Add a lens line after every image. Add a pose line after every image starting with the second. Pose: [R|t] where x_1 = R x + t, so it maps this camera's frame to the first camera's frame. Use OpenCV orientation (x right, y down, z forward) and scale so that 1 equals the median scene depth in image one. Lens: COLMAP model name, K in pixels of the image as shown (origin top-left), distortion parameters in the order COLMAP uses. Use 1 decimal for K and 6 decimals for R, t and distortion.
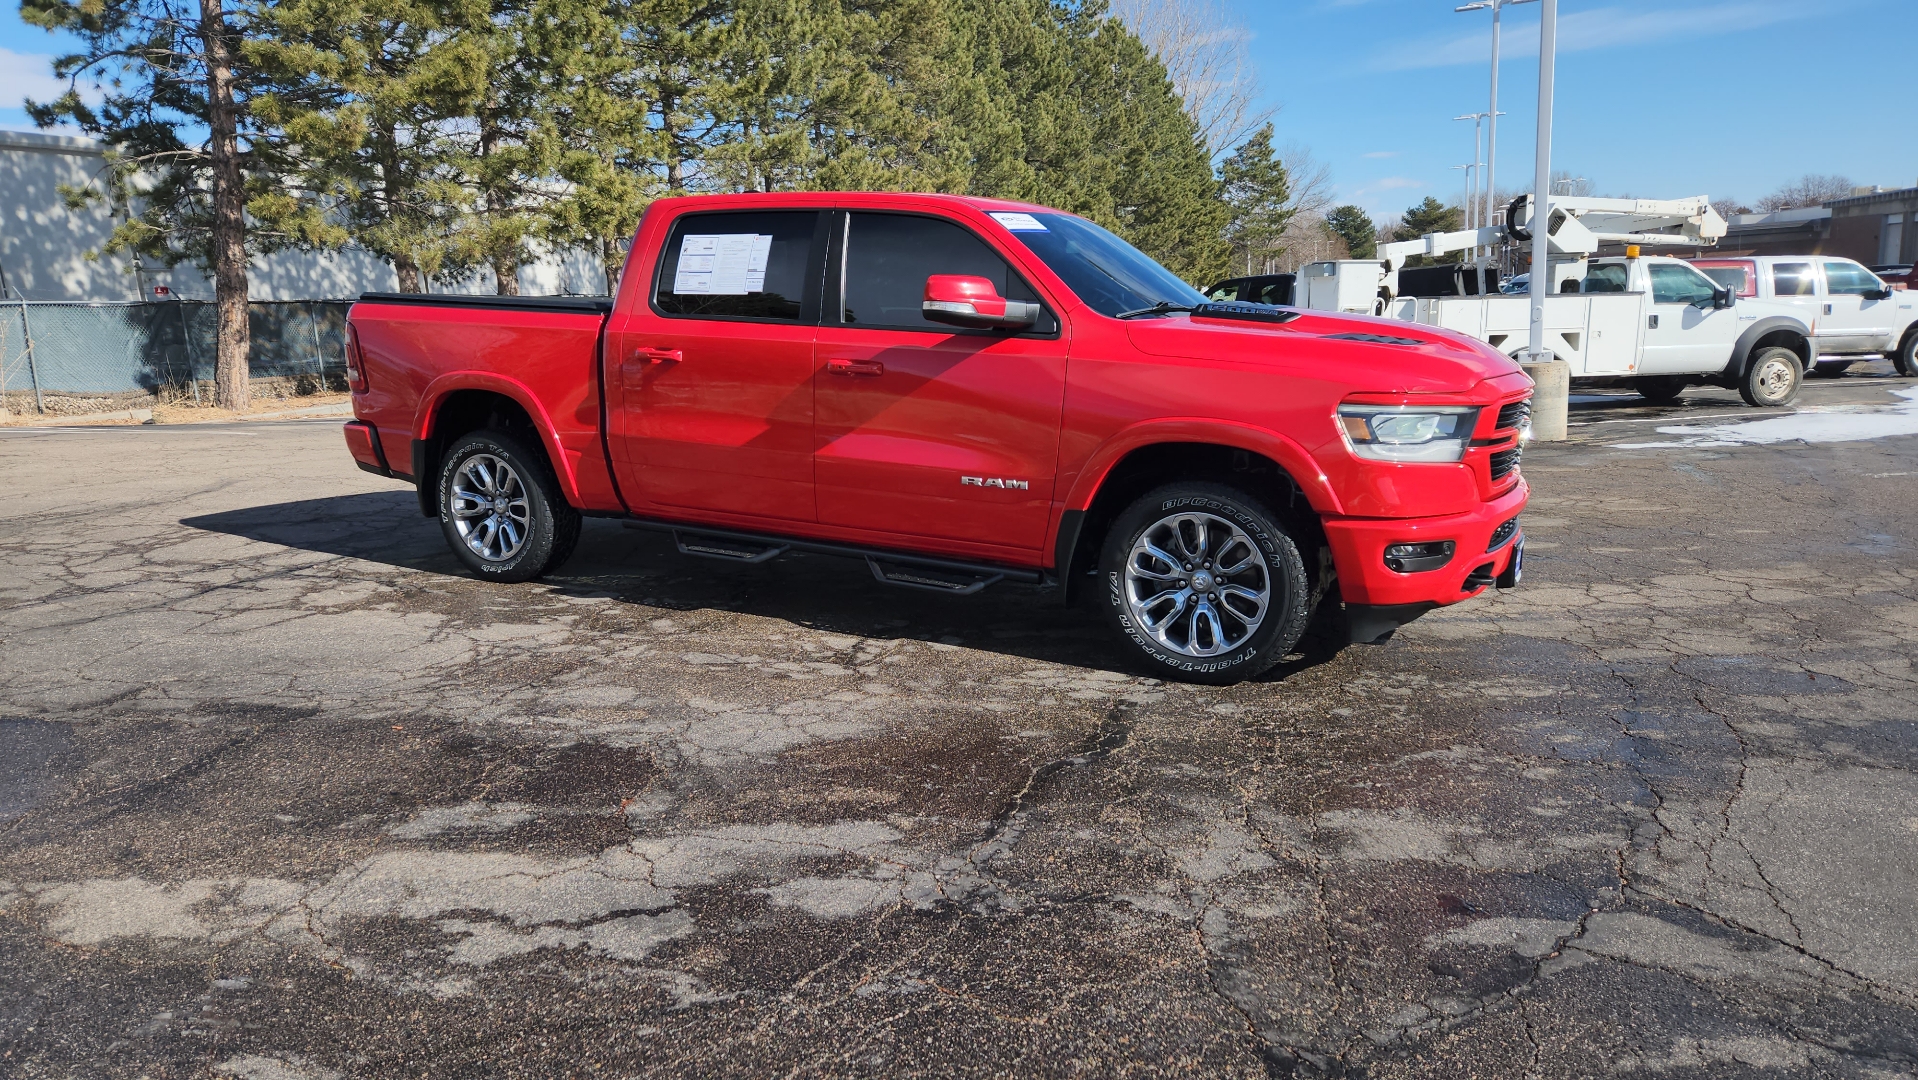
lens RADIAL K [[1282.5, 0, 918.5], [0, 1282.5, 569.0], [0, 0, 1]] dist [0.073377, -0.057734]
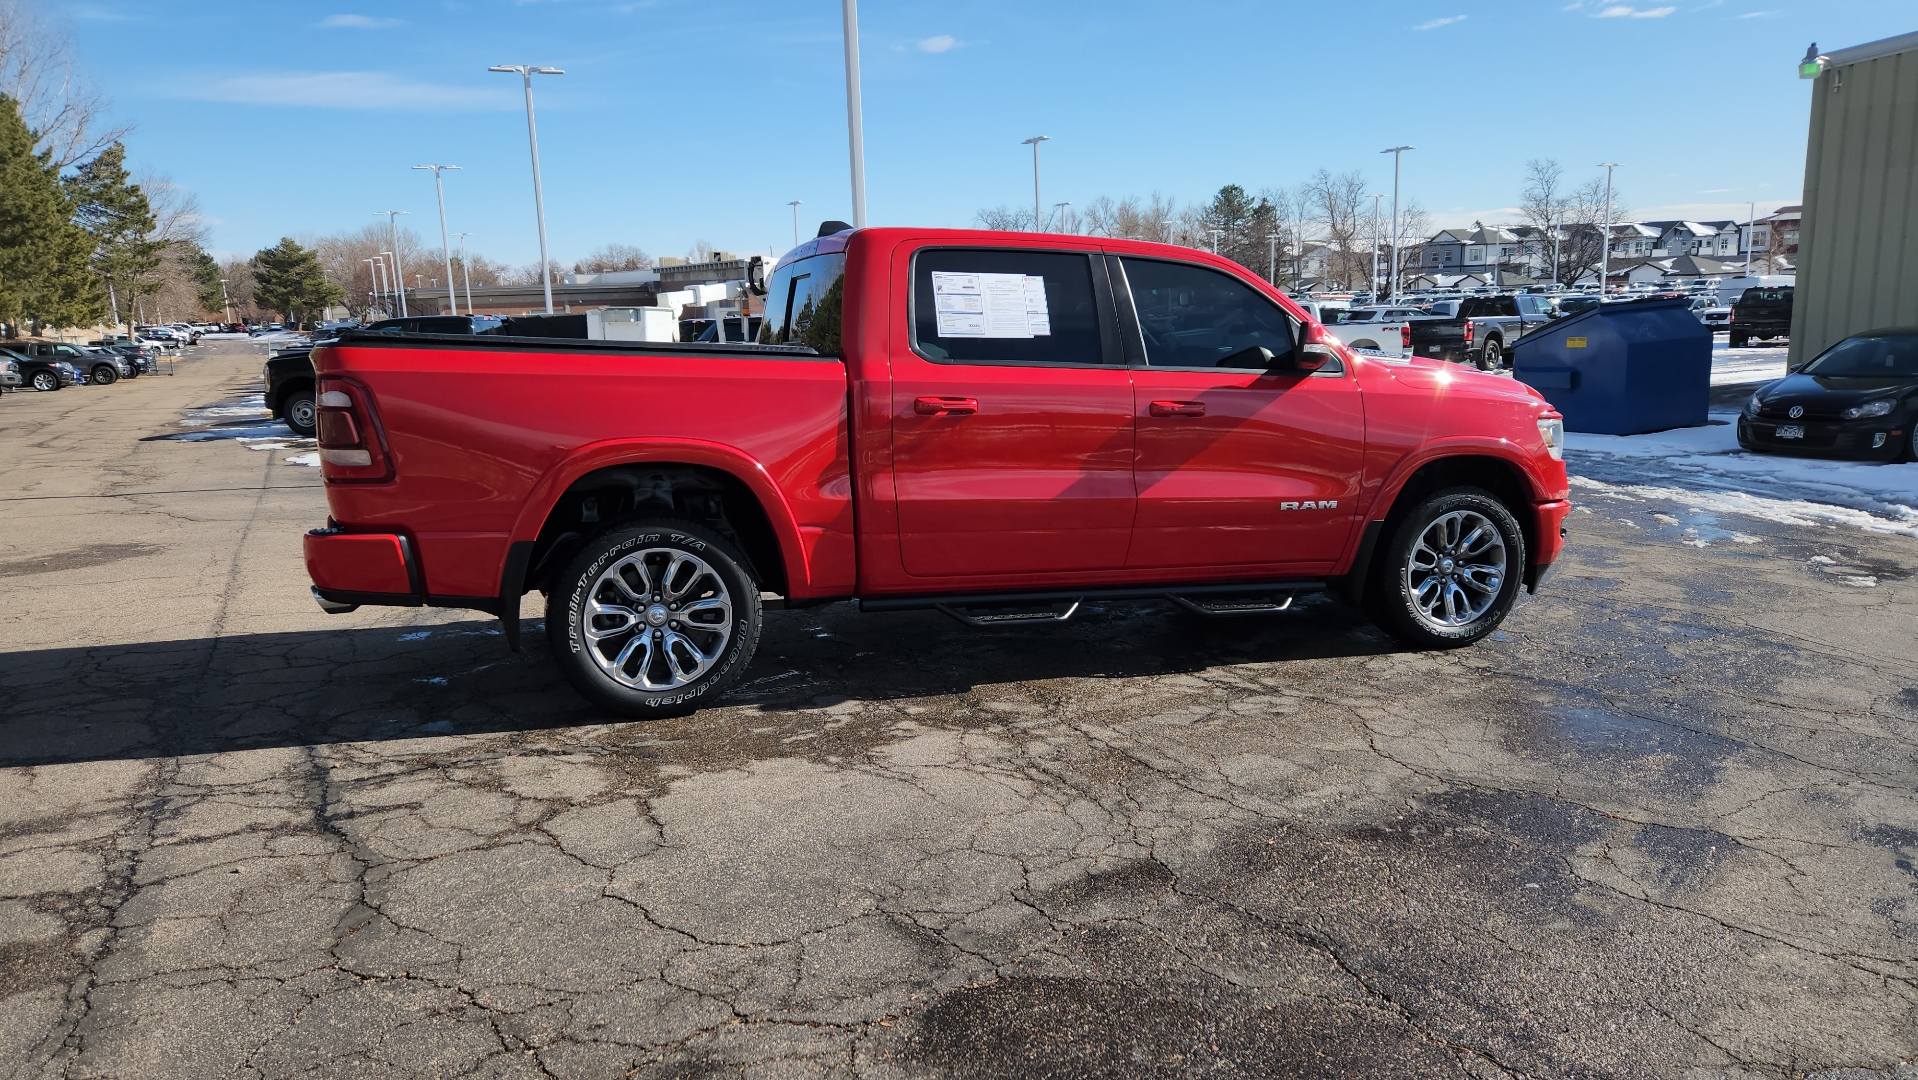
lens RADIAL K [[1282.5, 0, 933.4], [0, 1282.5, 531.3], [0, 0, 1]] dist [0.073377, -0.057734]
pose [[0.662861, -0.104519, 0.741411, -0.765567], [0.149202, 0.988788, 0.005997, -0.077754], [-0.733726, 0.106645, 0.671024, 0.379498]]
